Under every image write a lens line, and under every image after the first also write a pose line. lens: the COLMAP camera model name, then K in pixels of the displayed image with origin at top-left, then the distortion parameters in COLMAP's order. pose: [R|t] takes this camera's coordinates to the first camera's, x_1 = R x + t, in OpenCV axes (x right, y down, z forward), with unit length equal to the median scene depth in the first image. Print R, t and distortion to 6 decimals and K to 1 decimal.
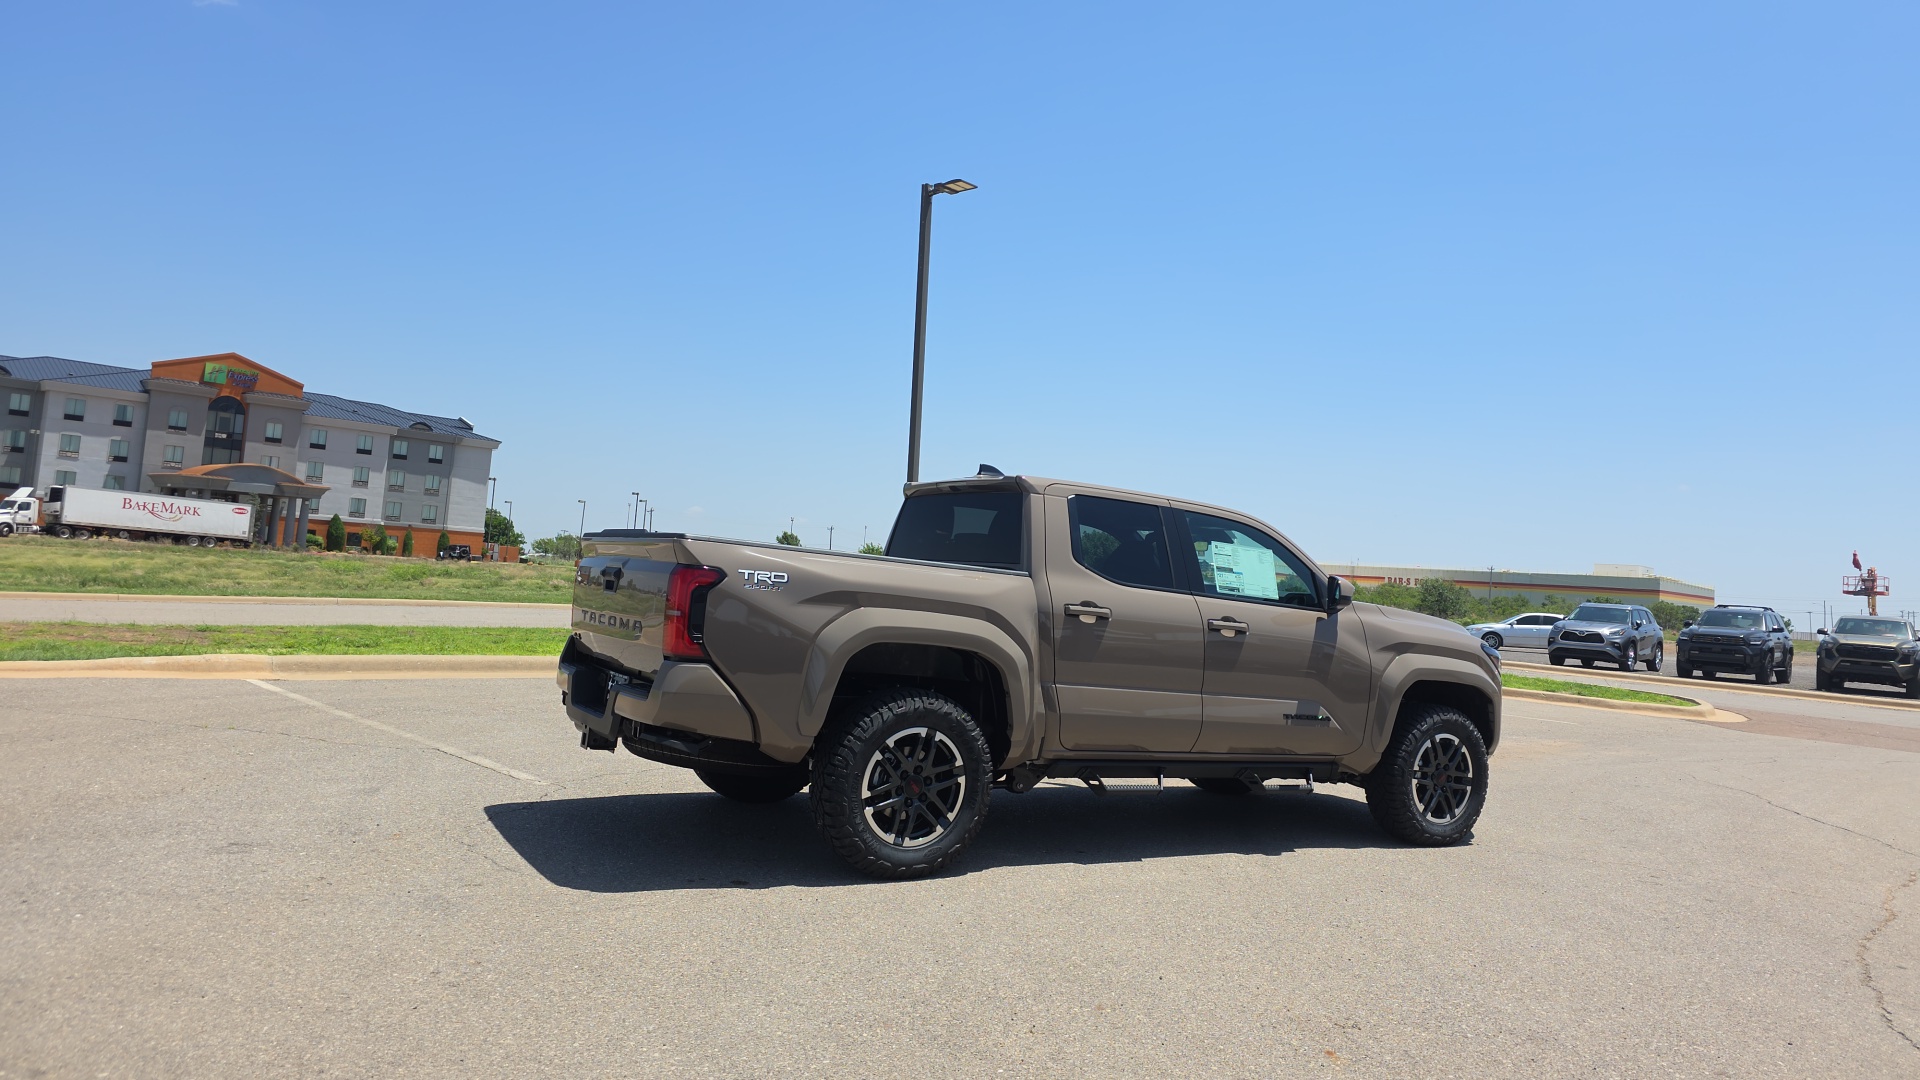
lens RADIAL K [[1313.4, 0, 1016.4], [0, 1313.4, 477.5], [0, 0, 1]] dist [0.057405, -0.056957]
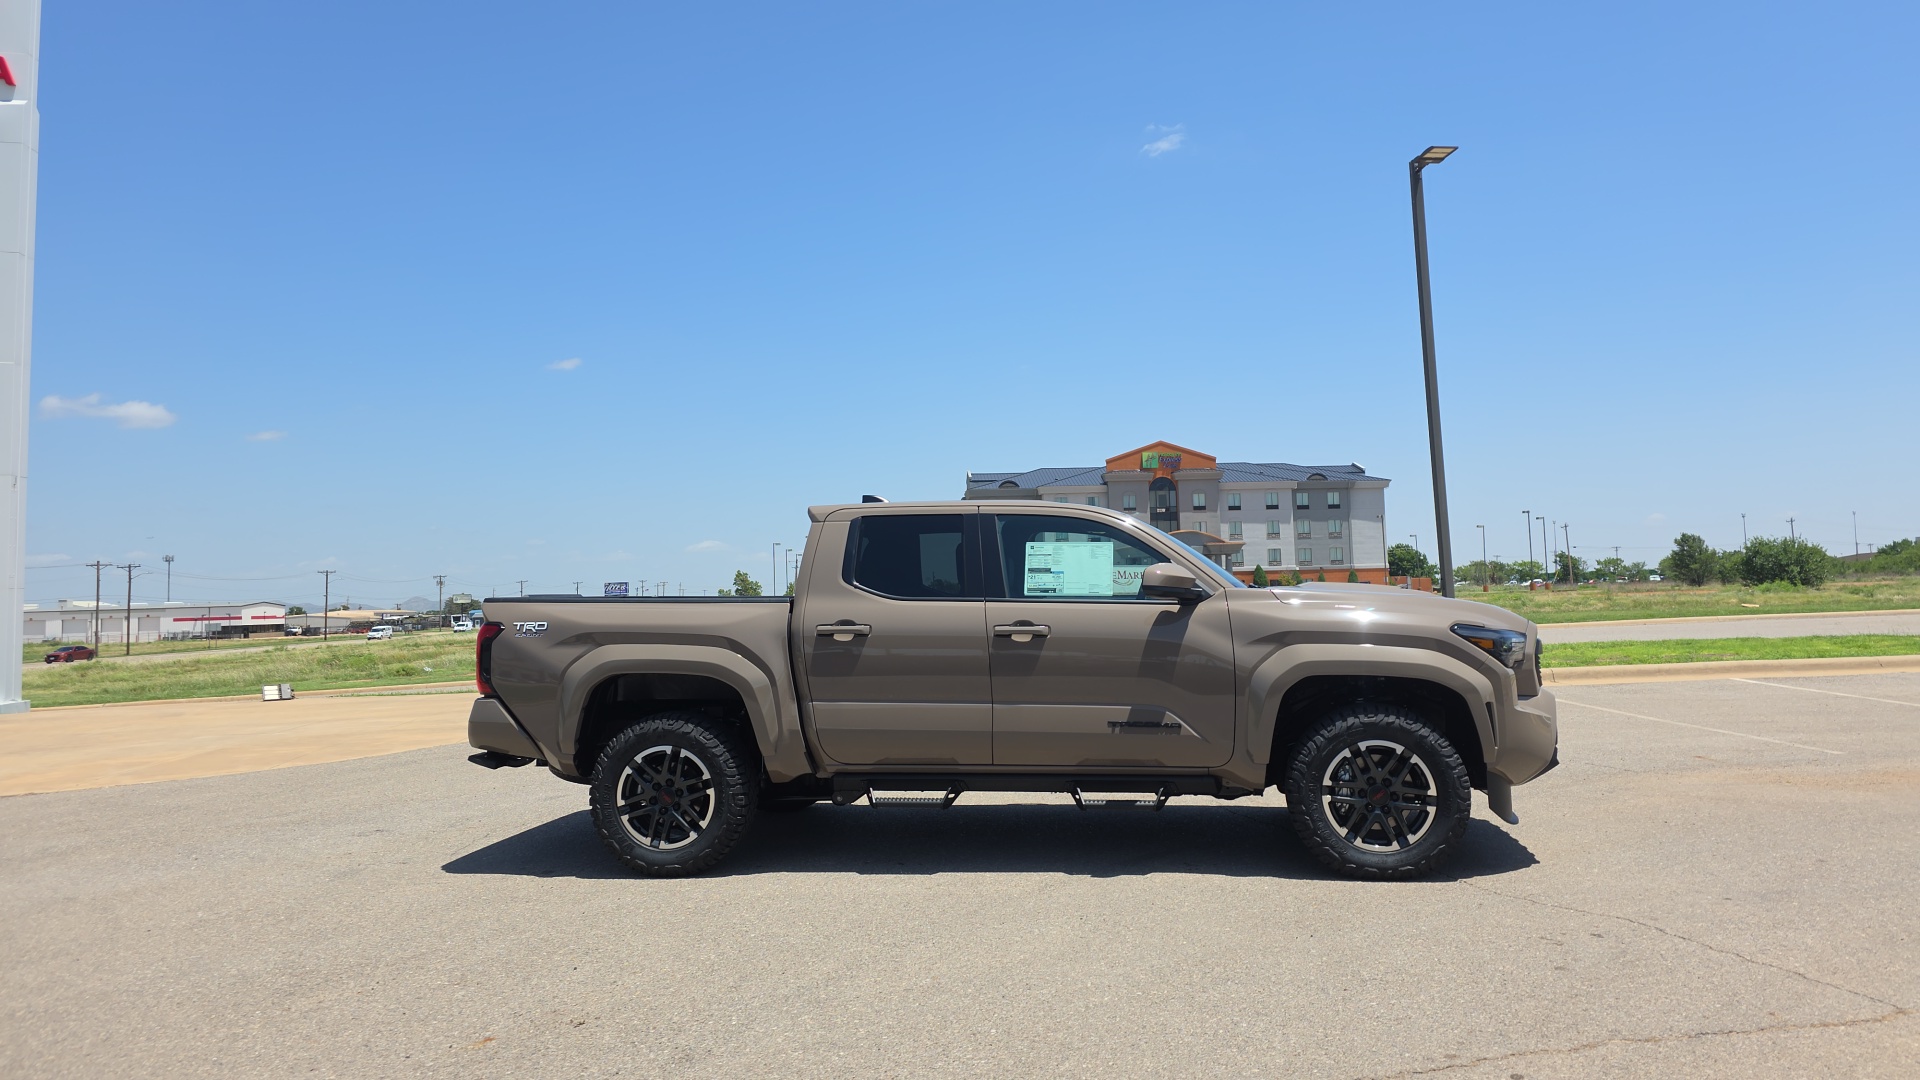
lens RADIAL K [[1313.4, 0, 1027.9], [0, 1313.4, 468.6], [0, 0, 1]] dist [0.057405, -0.056957]
pose [[0.740042, -0.156217, -0.654167, 0.739975], [0.138269, 0.987213, -0.079329, 0.067410], [0.658194, -0.031744, 0.752179, 0.271164]]
